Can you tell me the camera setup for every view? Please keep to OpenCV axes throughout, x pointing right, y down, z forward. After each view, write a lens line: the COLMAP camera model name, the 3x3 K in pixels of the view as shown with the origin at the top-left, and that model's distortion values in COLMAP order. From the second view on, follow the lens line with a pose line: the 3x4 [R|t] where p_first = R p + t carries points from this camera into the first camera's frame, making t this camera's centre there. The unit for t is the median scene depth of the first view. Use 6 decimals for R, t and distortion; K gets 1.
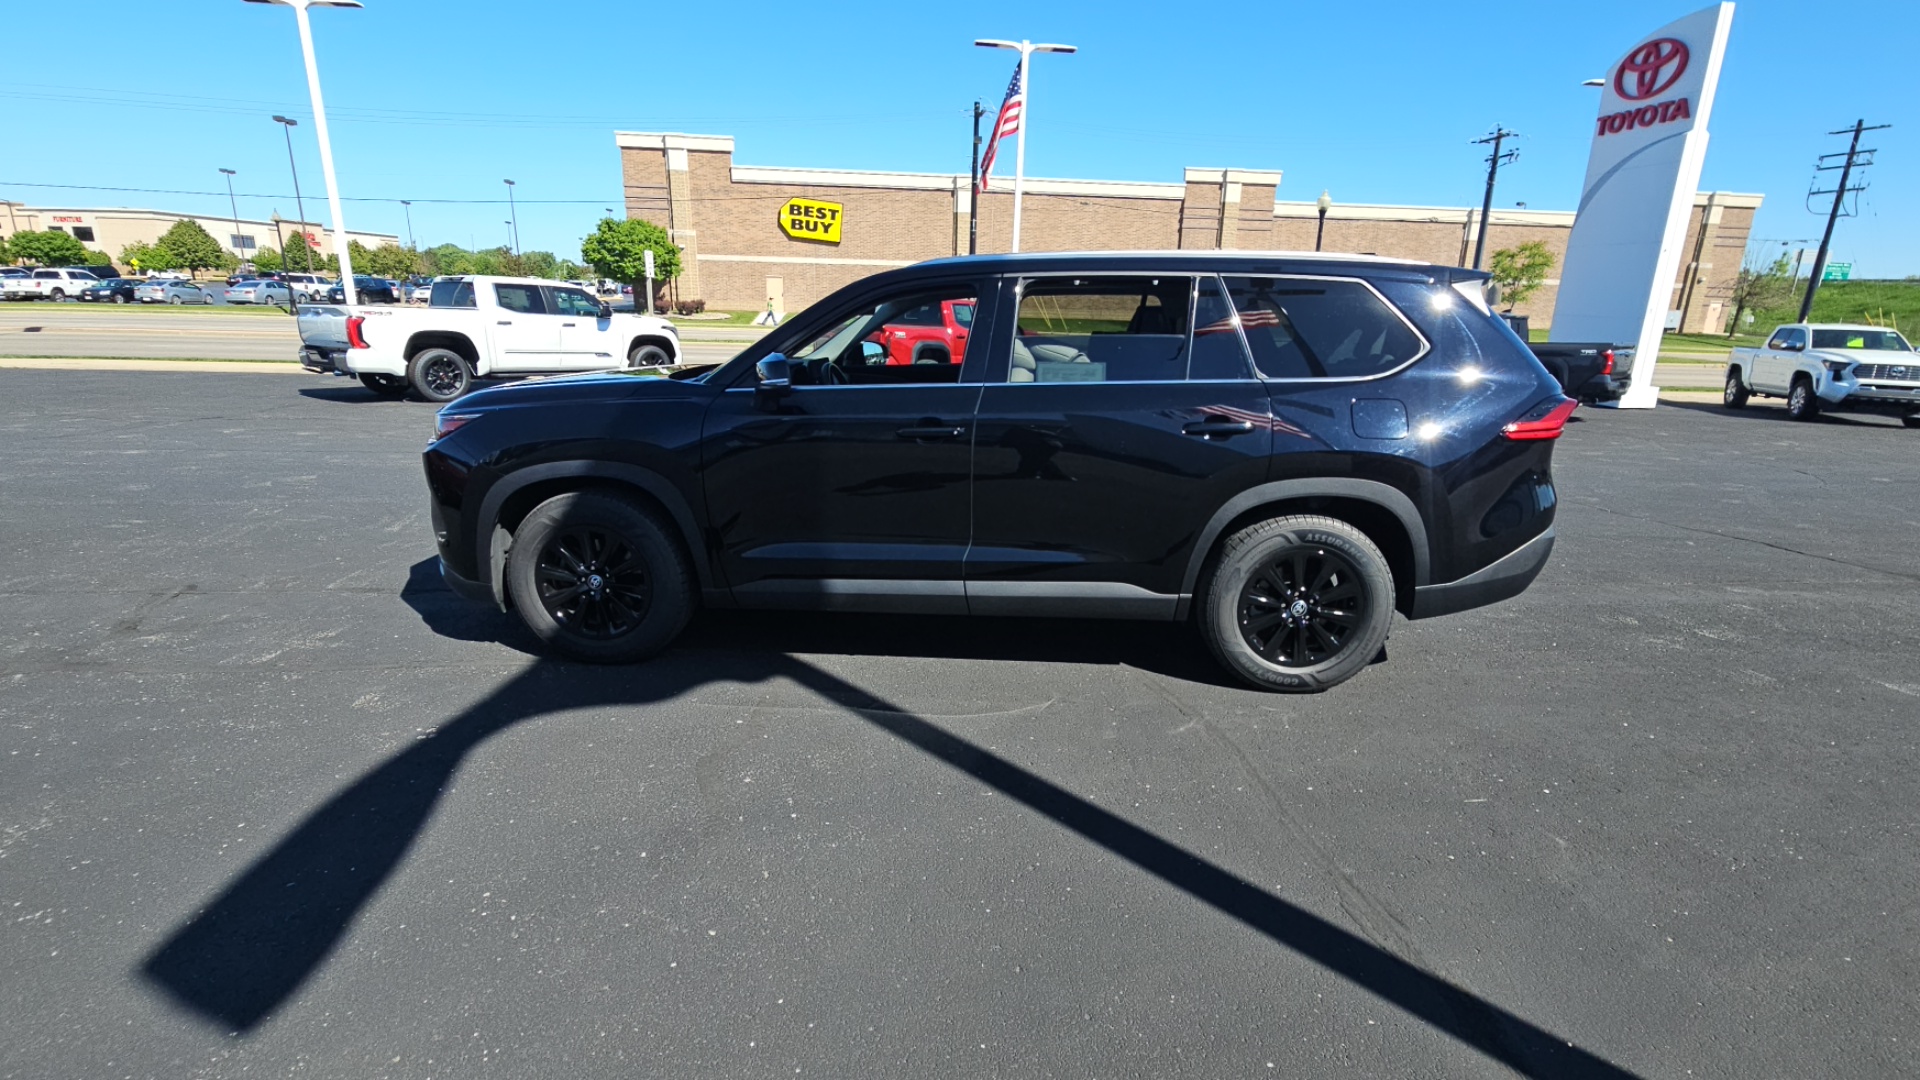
lens RADIAL K [[864.1, 0, 972.3], [0, 864.1, 542.8], [0, 0, 1]] dist [0.007275, -0.006305]
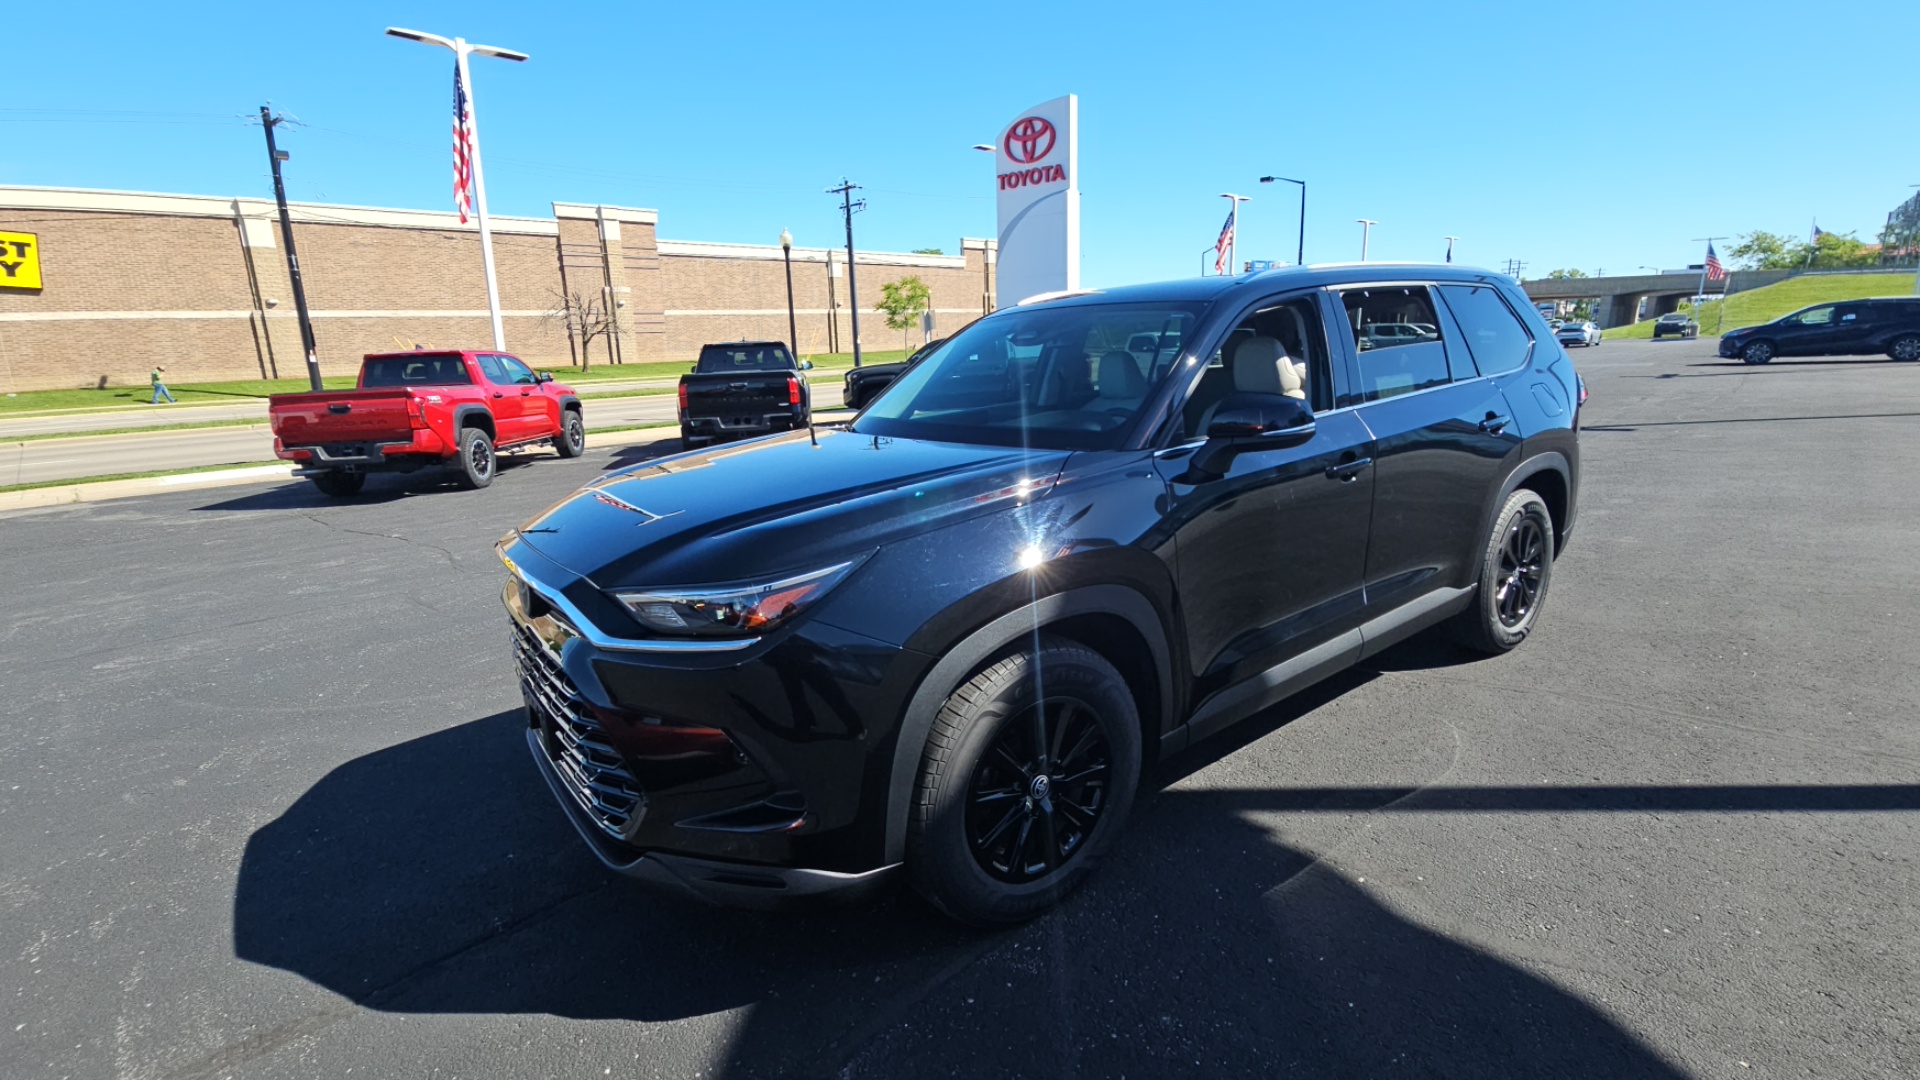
lens RADIAL K [[864.1, 0, 980.7], [0, 864.1, 540.4], [0, 0, 1]] dist [0.007275, -0.006305]
pose [[0.756582, -0.199596, 0.622691, -0.090040], [0.226810, 0.973259, 0.036388, -0.017579], [-0.613303, 0.113702, 0.781621, 0.056510]]
